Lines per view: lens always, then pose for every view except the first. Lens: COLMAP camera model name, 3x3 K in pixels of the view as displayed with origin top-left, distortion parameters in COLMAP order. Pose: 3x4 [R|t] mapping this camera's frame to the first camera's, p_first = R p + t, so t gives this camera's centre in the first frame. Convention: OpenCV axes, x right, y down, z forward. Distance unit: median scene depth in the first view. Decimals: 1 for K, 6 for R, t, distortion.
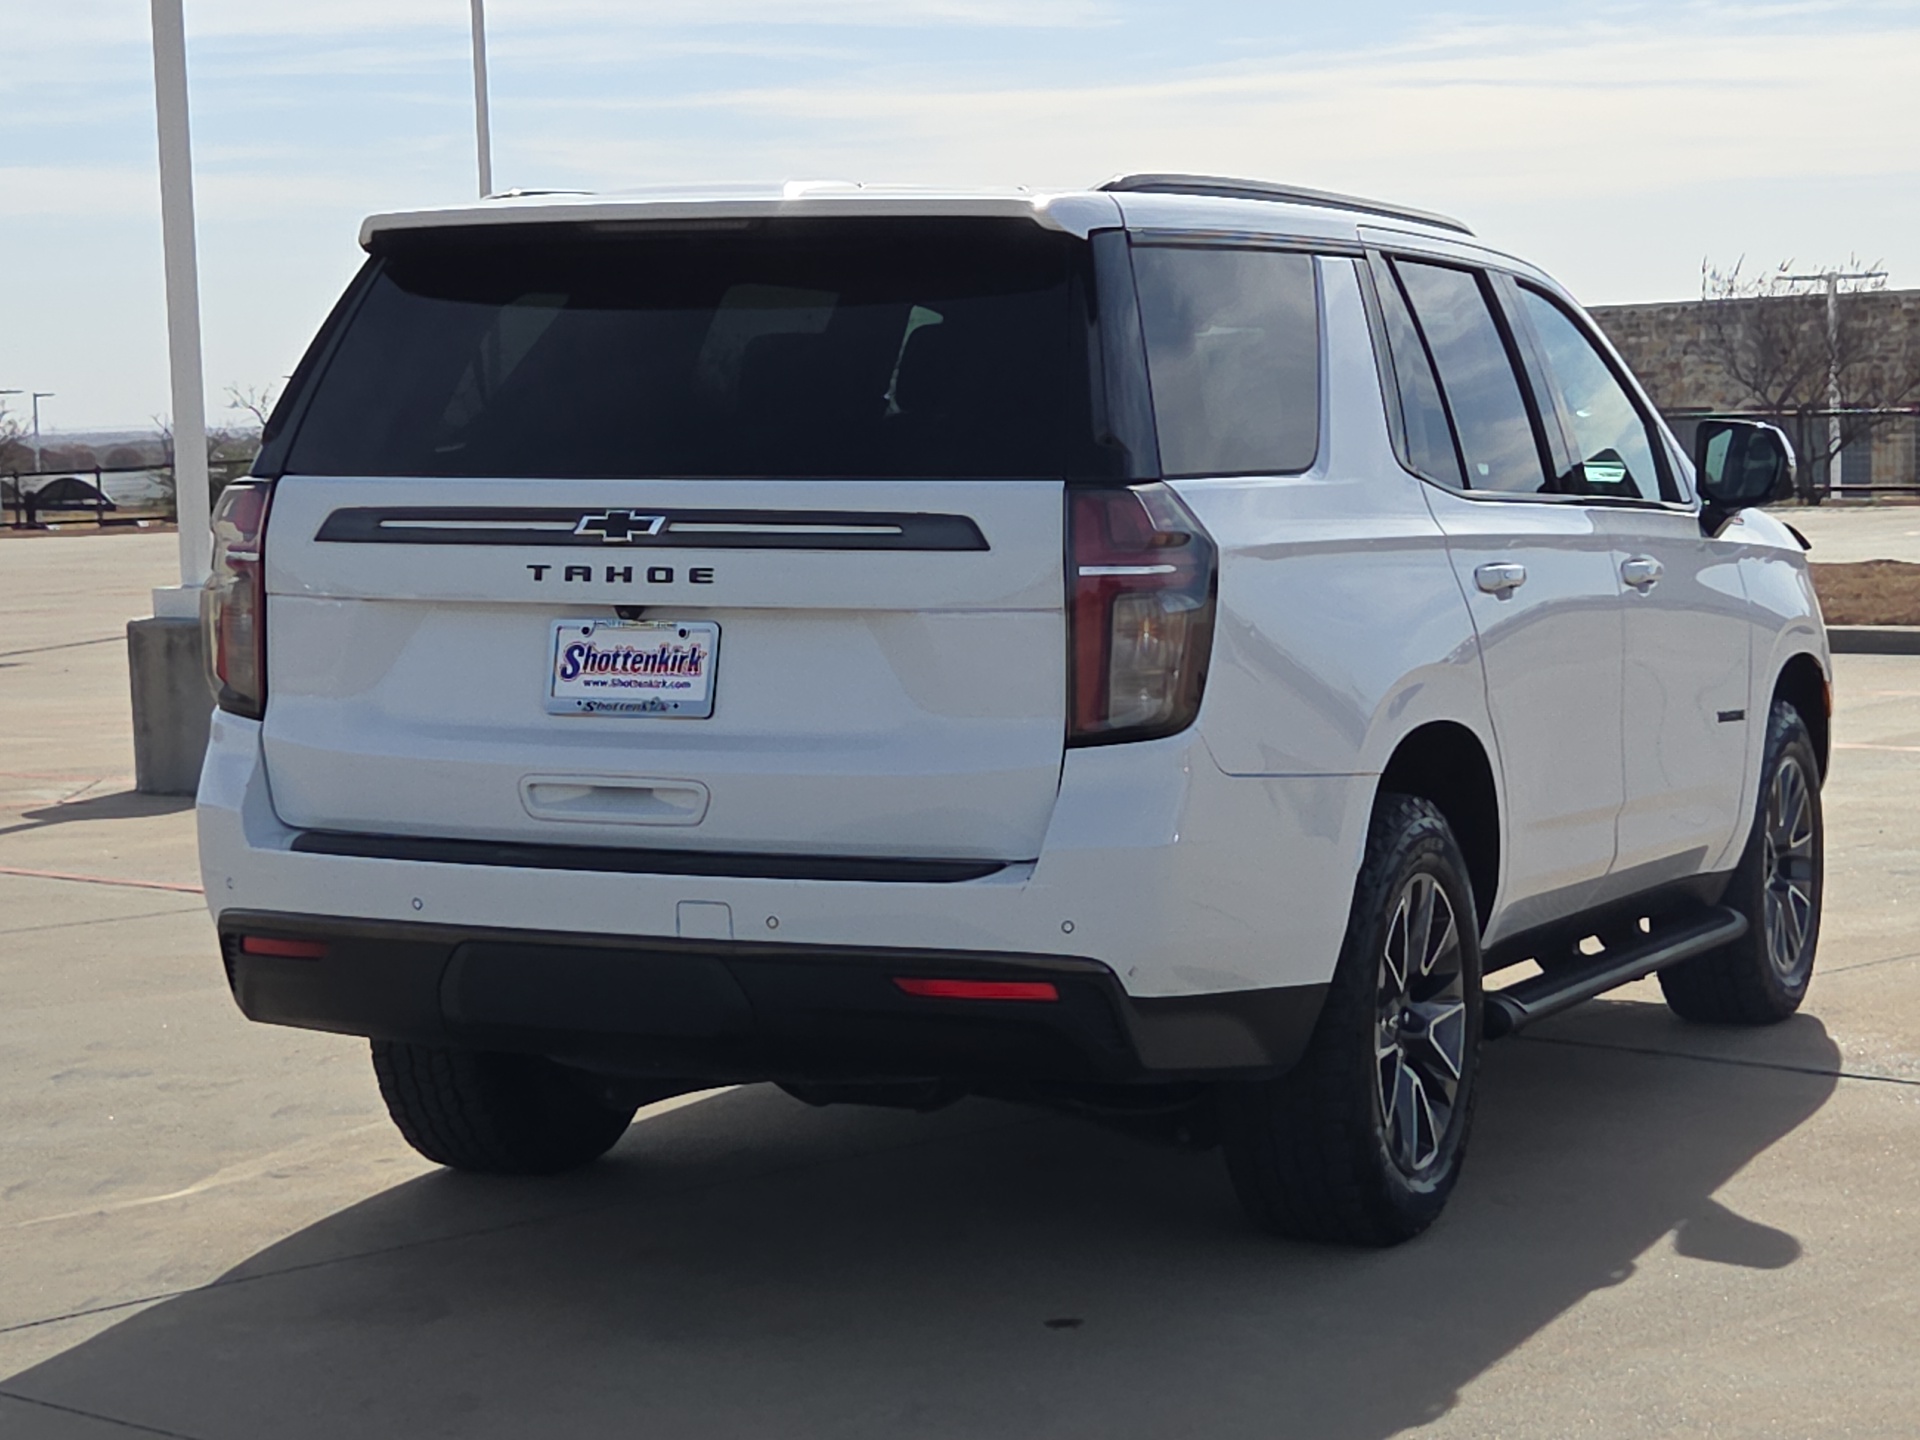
lens RADIAL K [[3993.8, 0, 960.0], [0, 3993.8, 720.0], [0, 0, 1]] dist [0.032034, -0.101661]
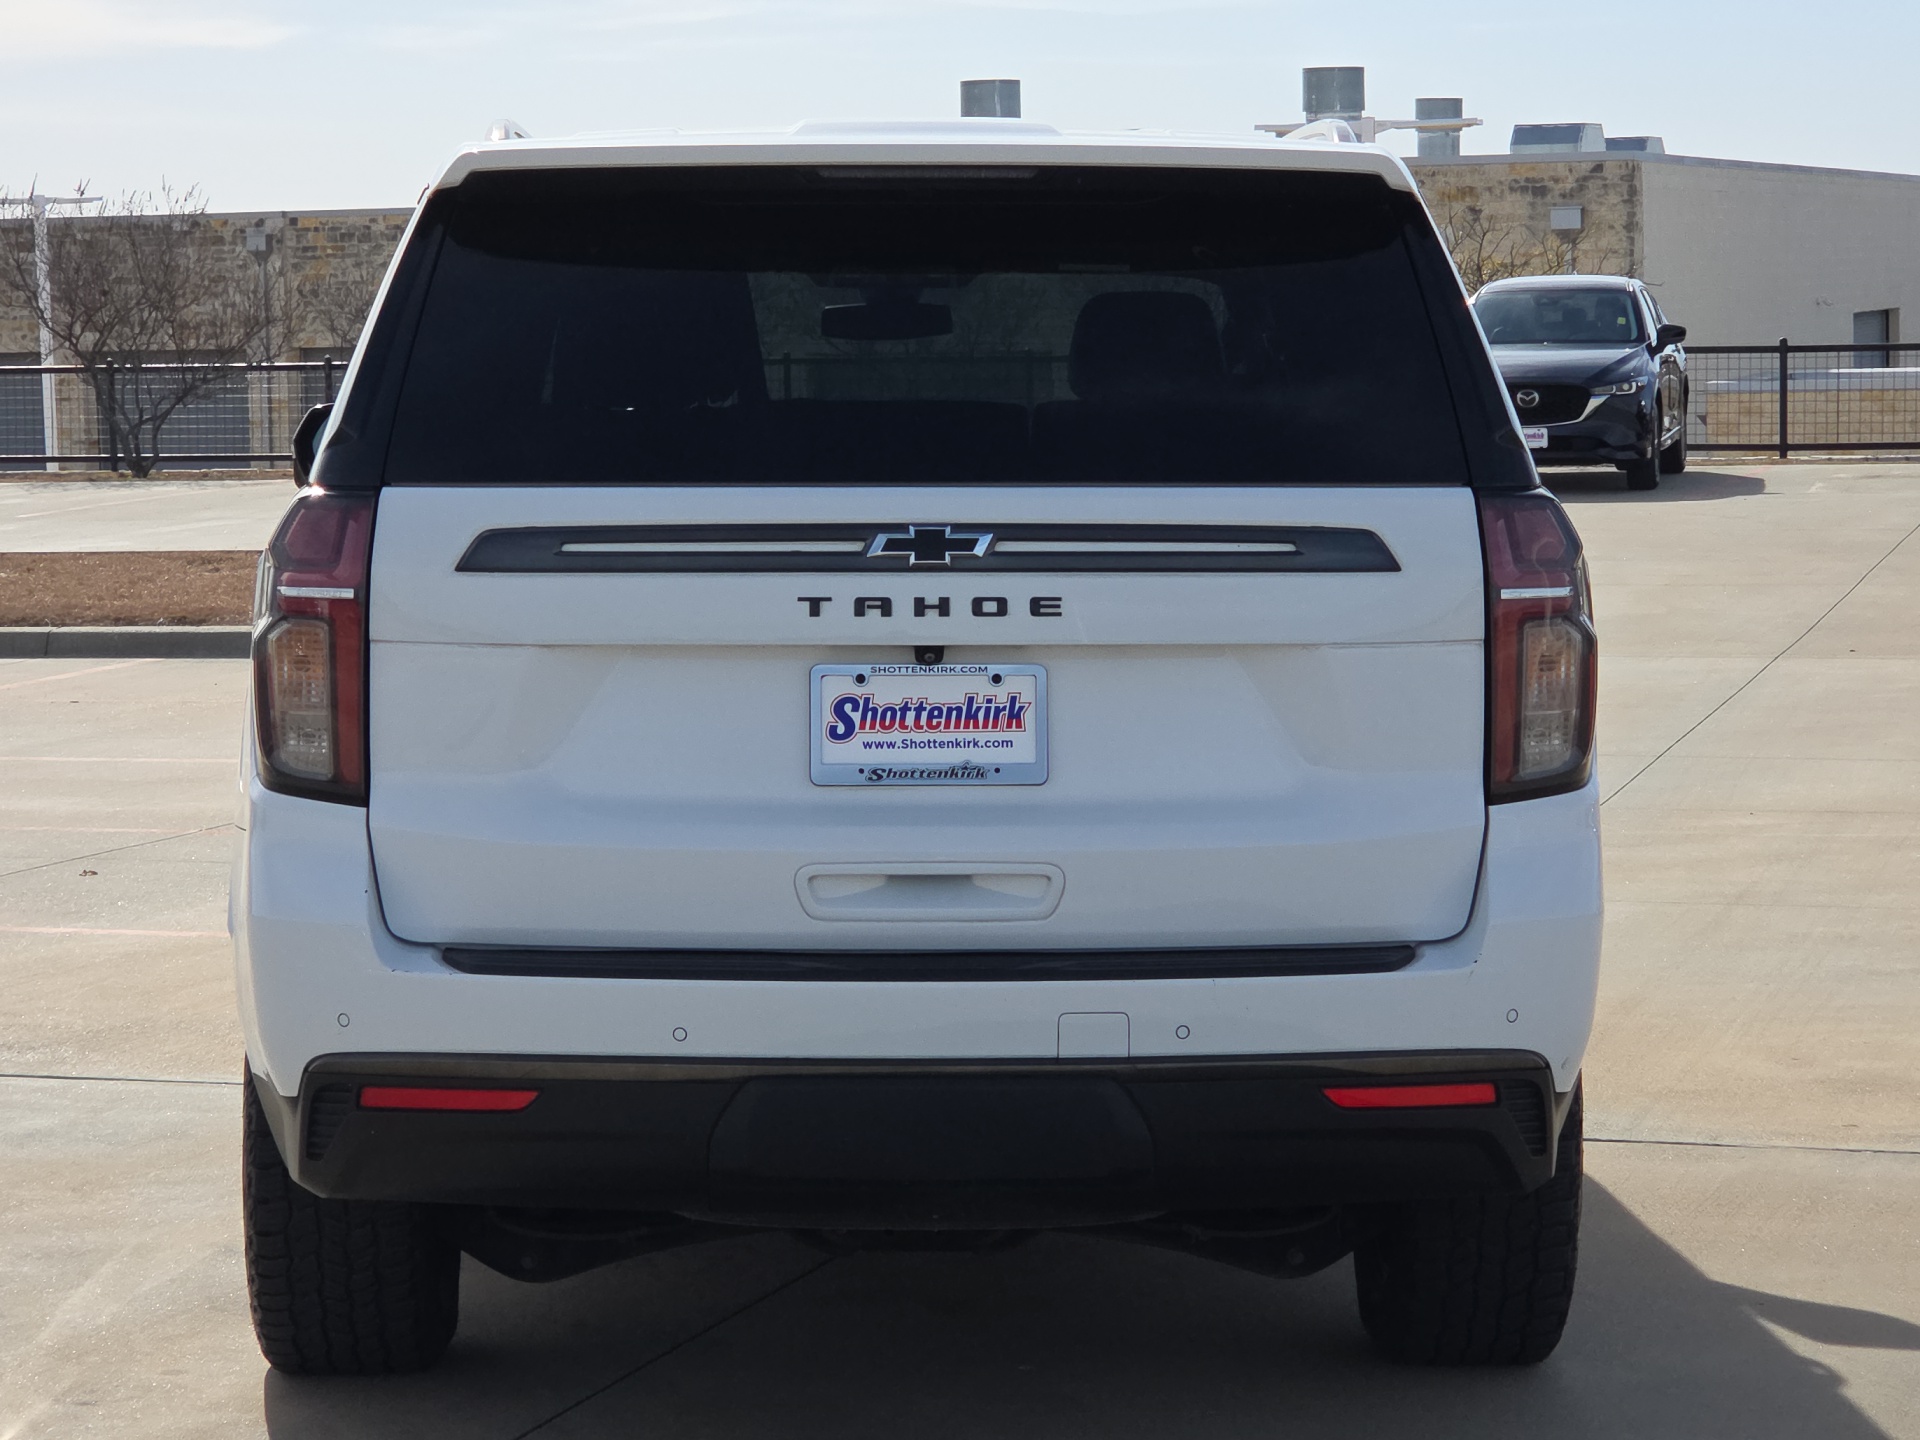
lens RADIAL K [[5231.7, 0, 960.0], [0, 5231.7, 720.0], [0, 0, 1]] dist [-0.933005, 0.614273]
pose [[0.903962, -0.028001, 0.426694, -0.521795], [0.030312, 0.999540, 0.001376, -0.015171], [-0.426536, 0.011690, 0.904395, 0.058299]]
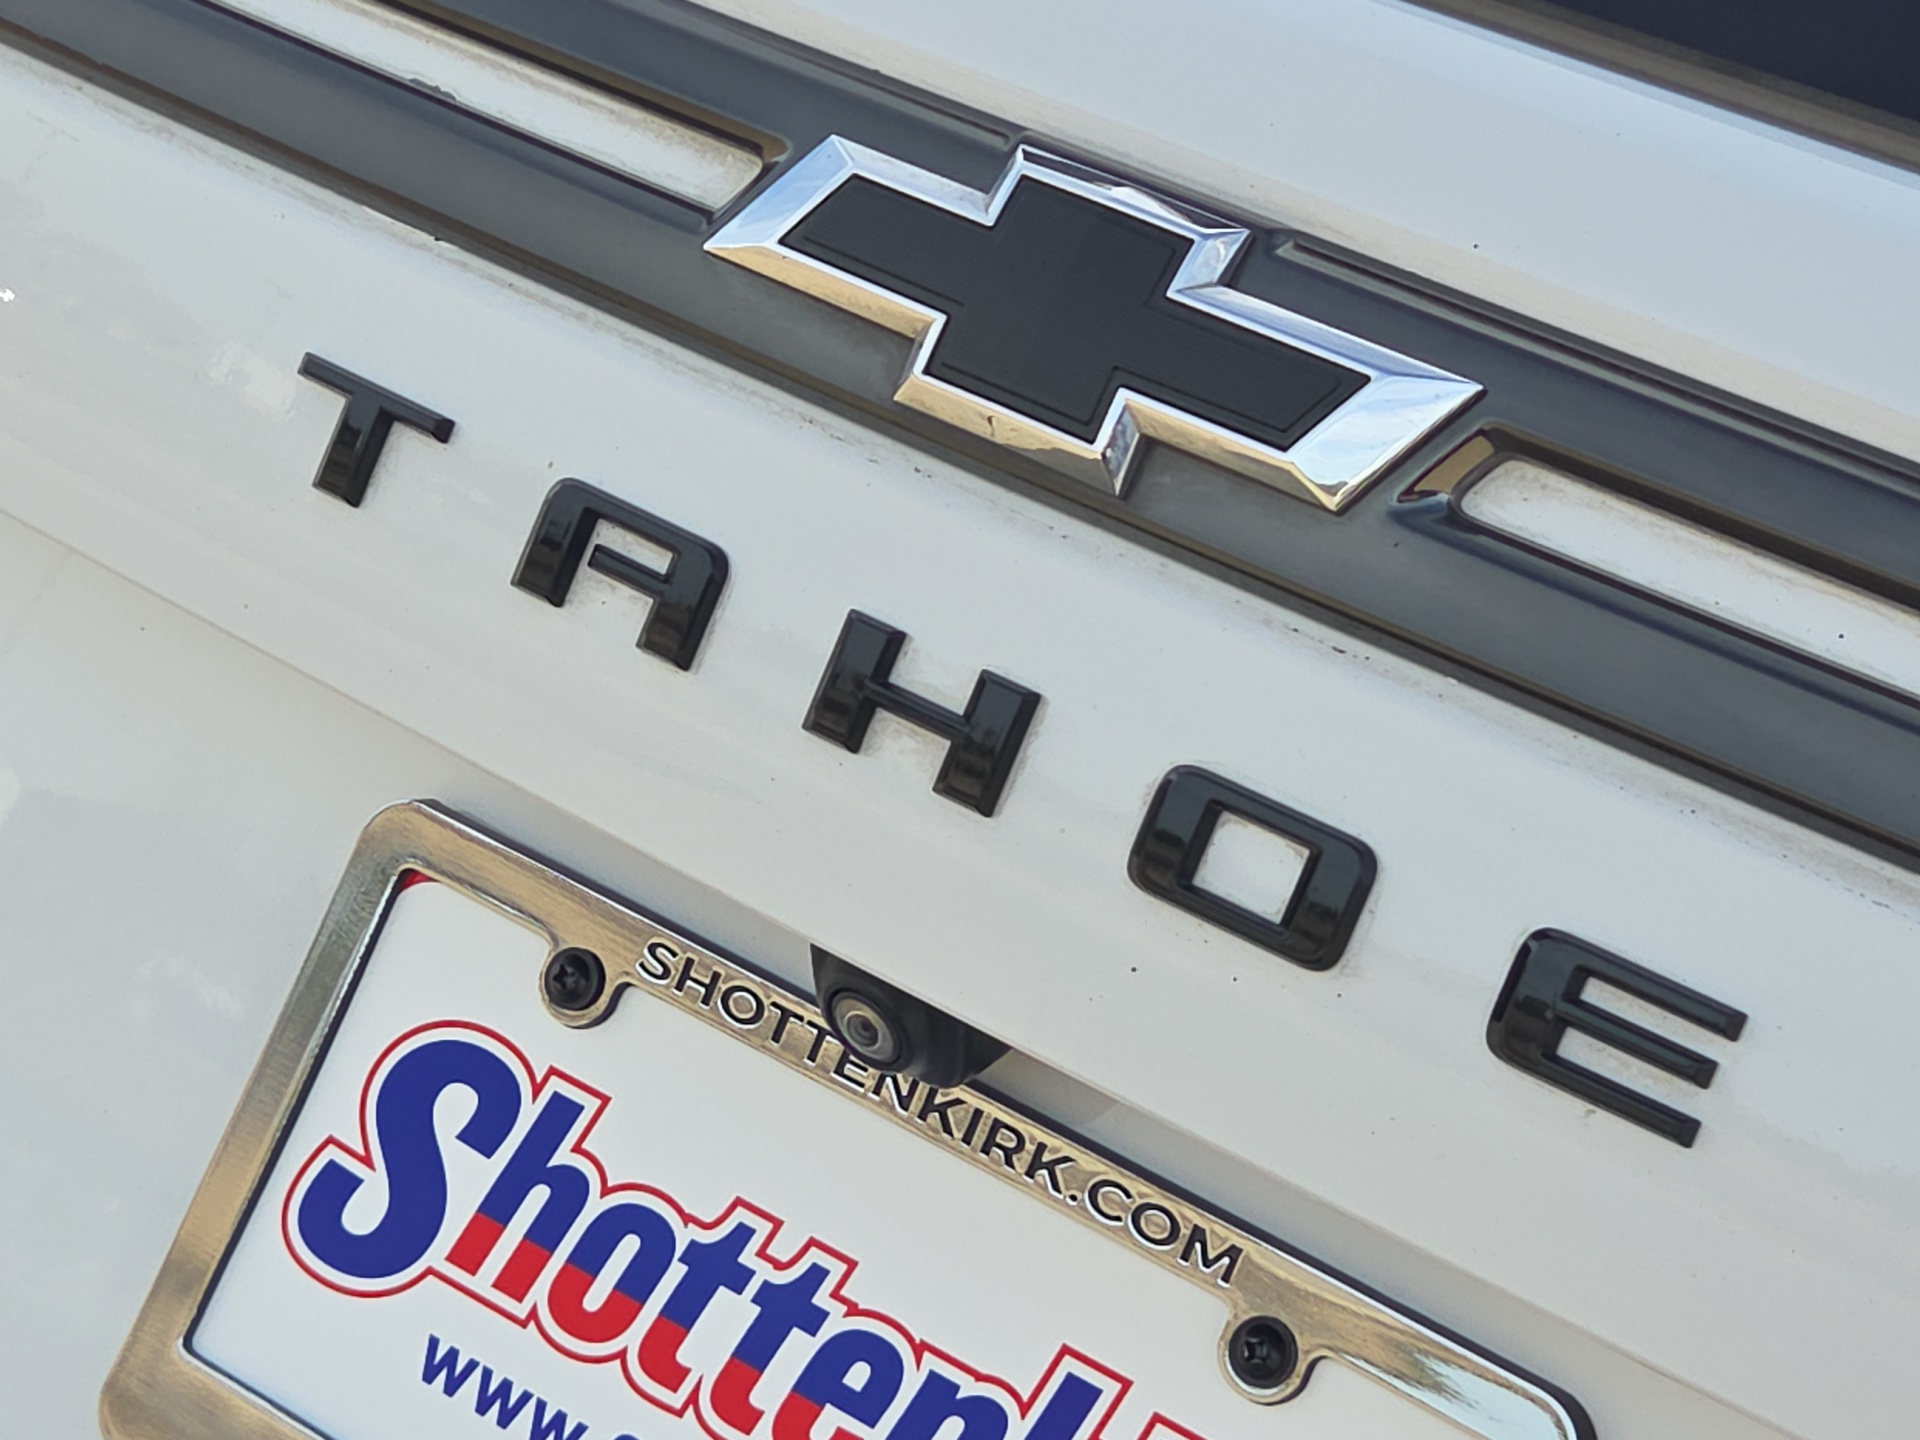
lens RADIAL K [[4023.8, 0, 960.0], [0, 4023.8, 720.0], [0, 0, 1]] dist [0.237598, -0.013734]
pose [[0.928315, 0.351306, -0.121716, -0.069736], [-0.340800, 0.934896, 0.099126, -0.047968], [0.148615, -0.050540, 0.987603, 0.880978]]
